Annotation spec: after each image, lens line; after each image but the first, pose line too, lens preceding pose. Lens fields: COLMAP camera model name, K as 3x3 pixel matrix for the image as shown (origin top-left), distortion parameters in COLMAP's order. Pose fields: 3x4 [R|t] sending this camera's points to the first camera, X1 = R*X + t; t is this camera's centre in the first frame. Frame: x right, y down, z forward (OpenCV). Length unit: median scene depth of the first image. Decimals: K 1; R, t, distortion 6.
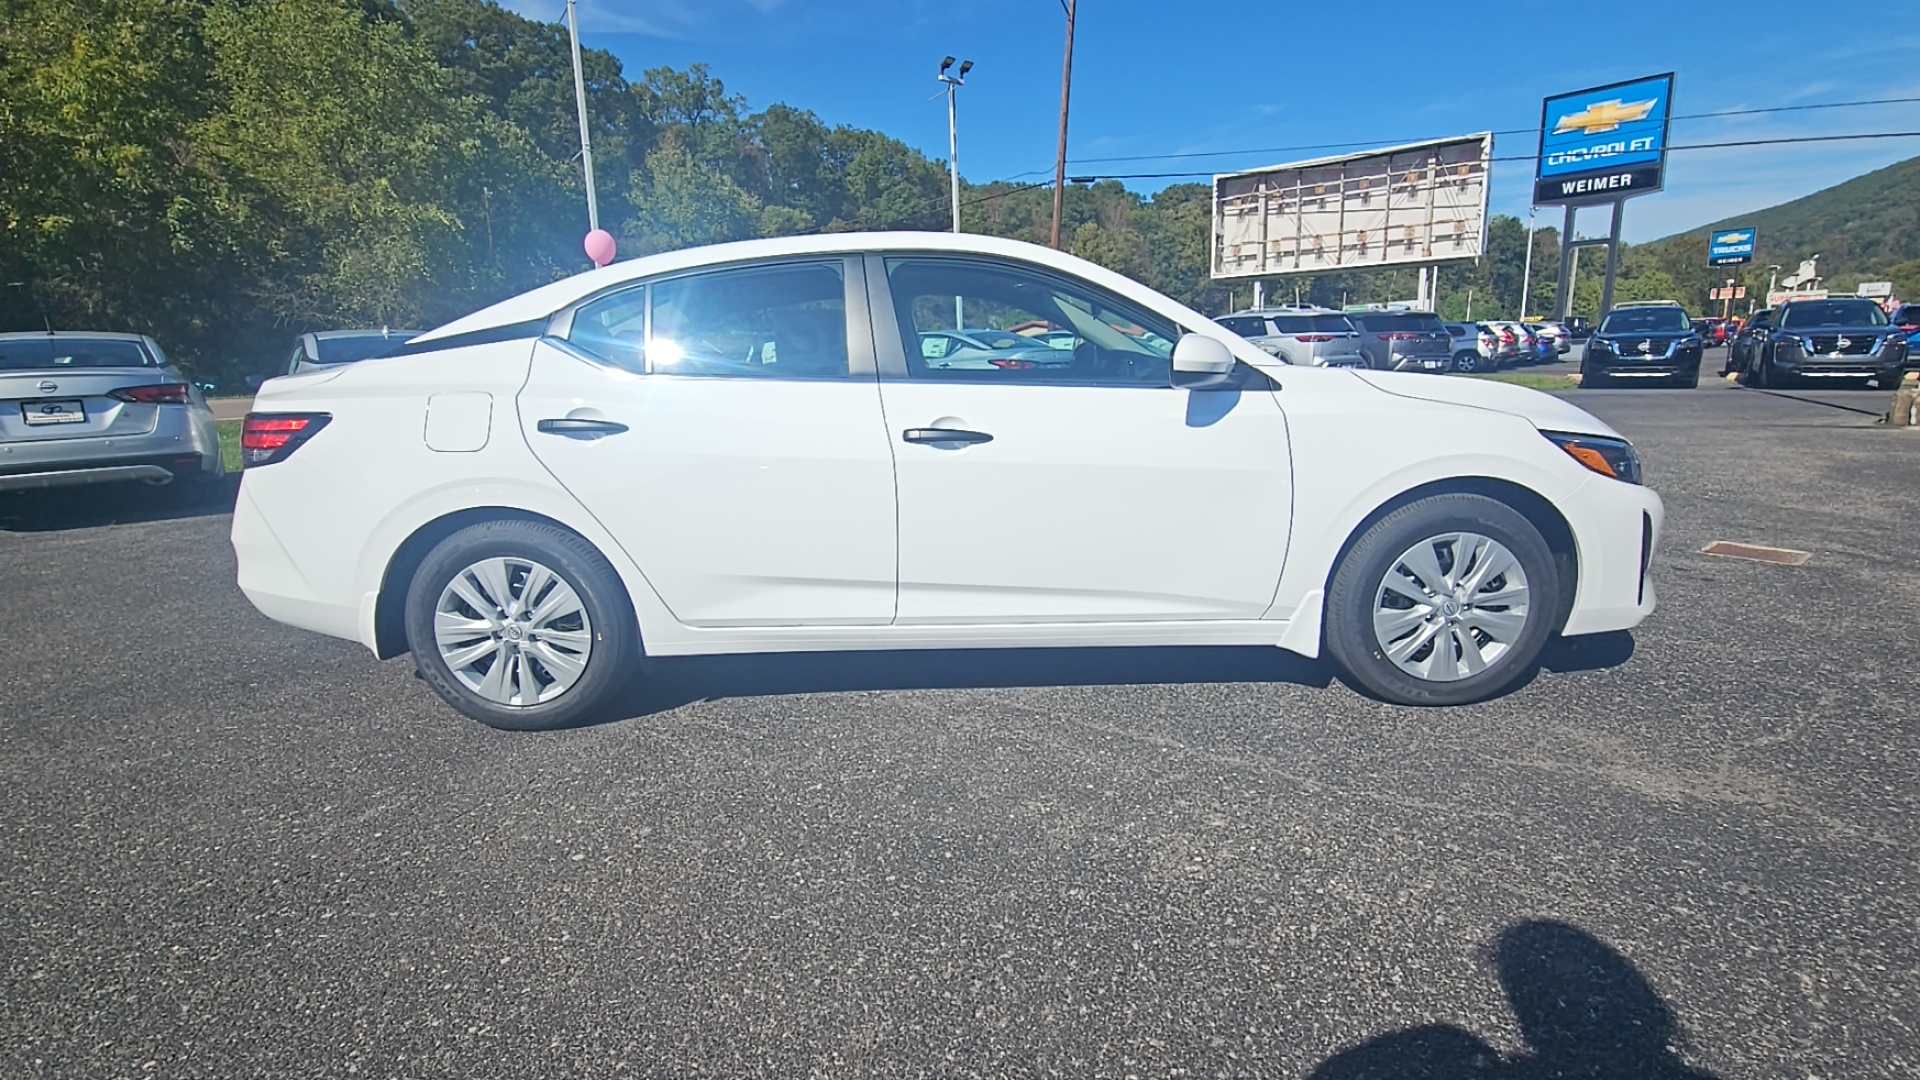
lens RADIAL K [[868.0, 0, 957.8], [0, 868.0, 535.6], [0, 0, 1]] dist [0.013663, -0.007916]
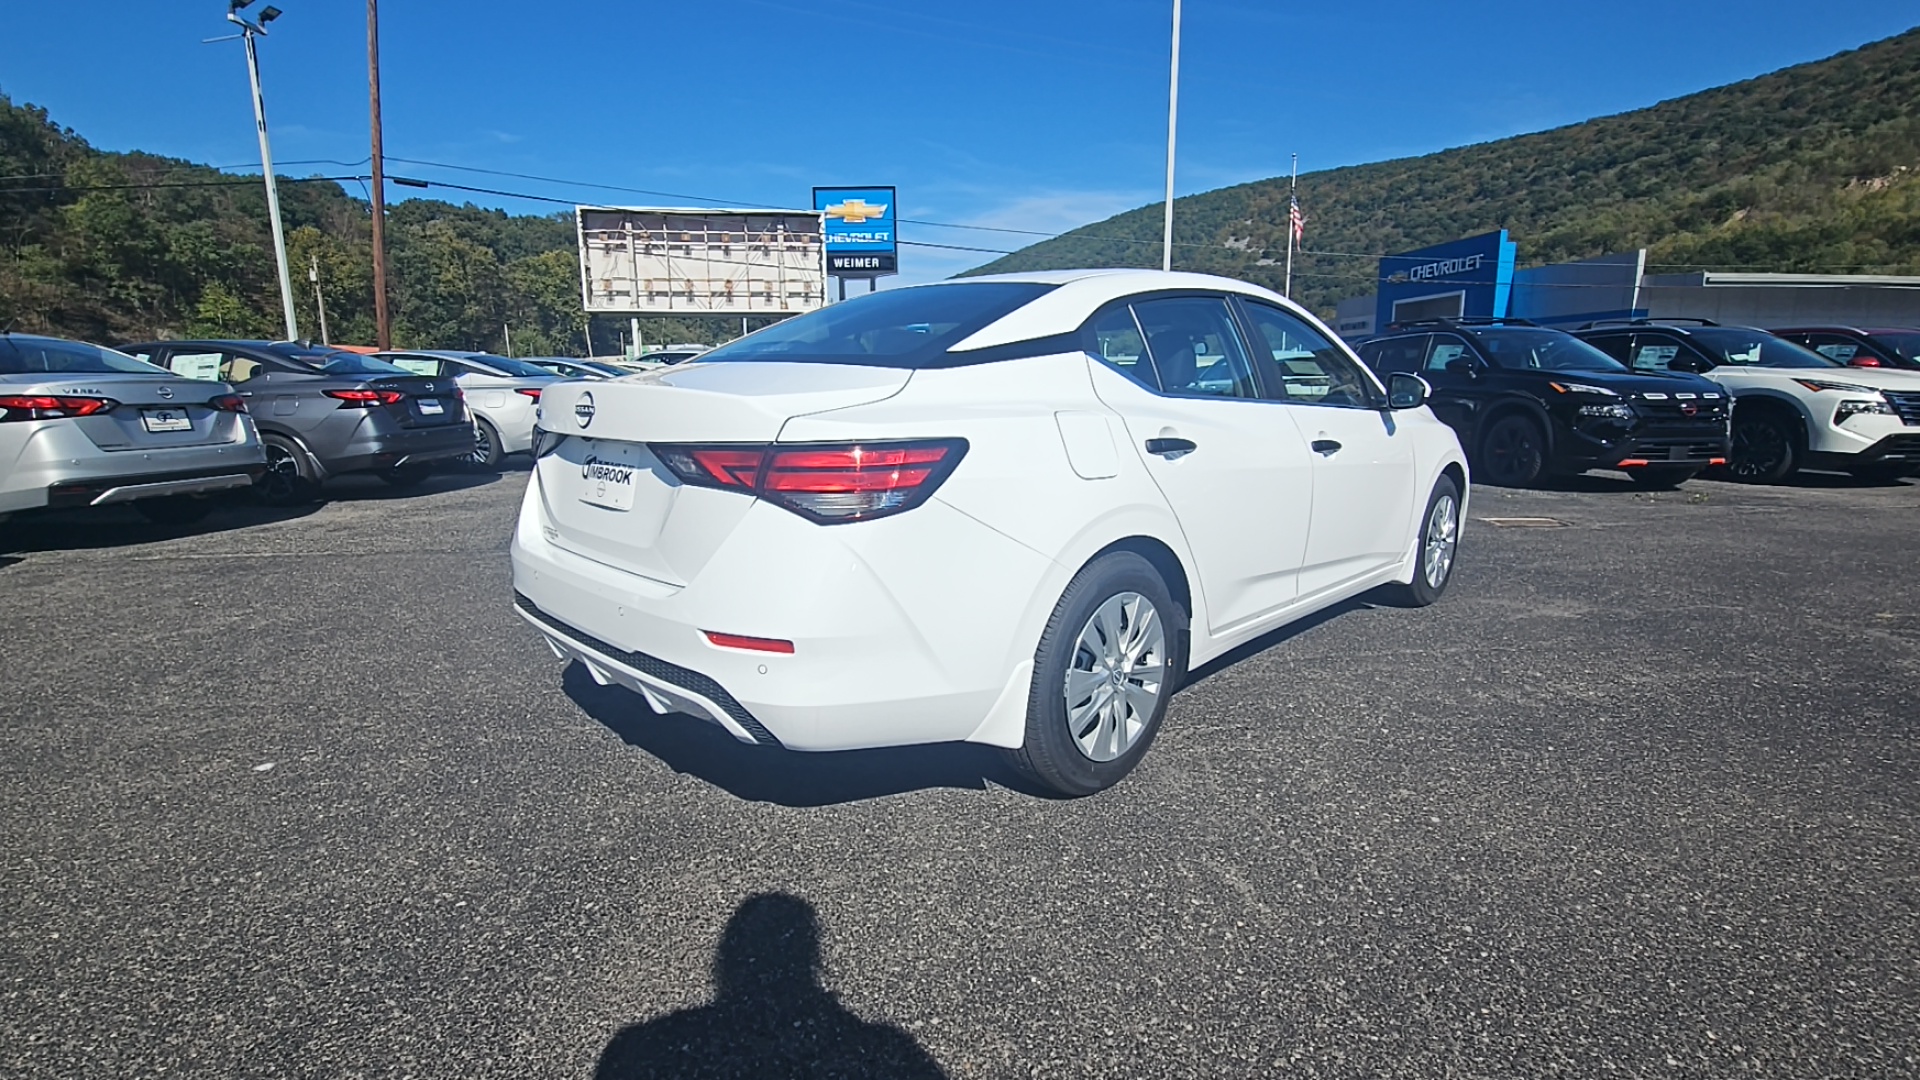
lens RADIAL K [[868.0, 0, 957.8], [0, 868.0, 535.6], [0, 0, 1]] dist [0.013663, -0.007916]
pose [[0.700794, -0.097504, 0.706669, -1.263148], [0.127009, 0.991842, 0.010898, -0.064805], [-0.701967, 0.082116, 0.707460, 0.474427]]
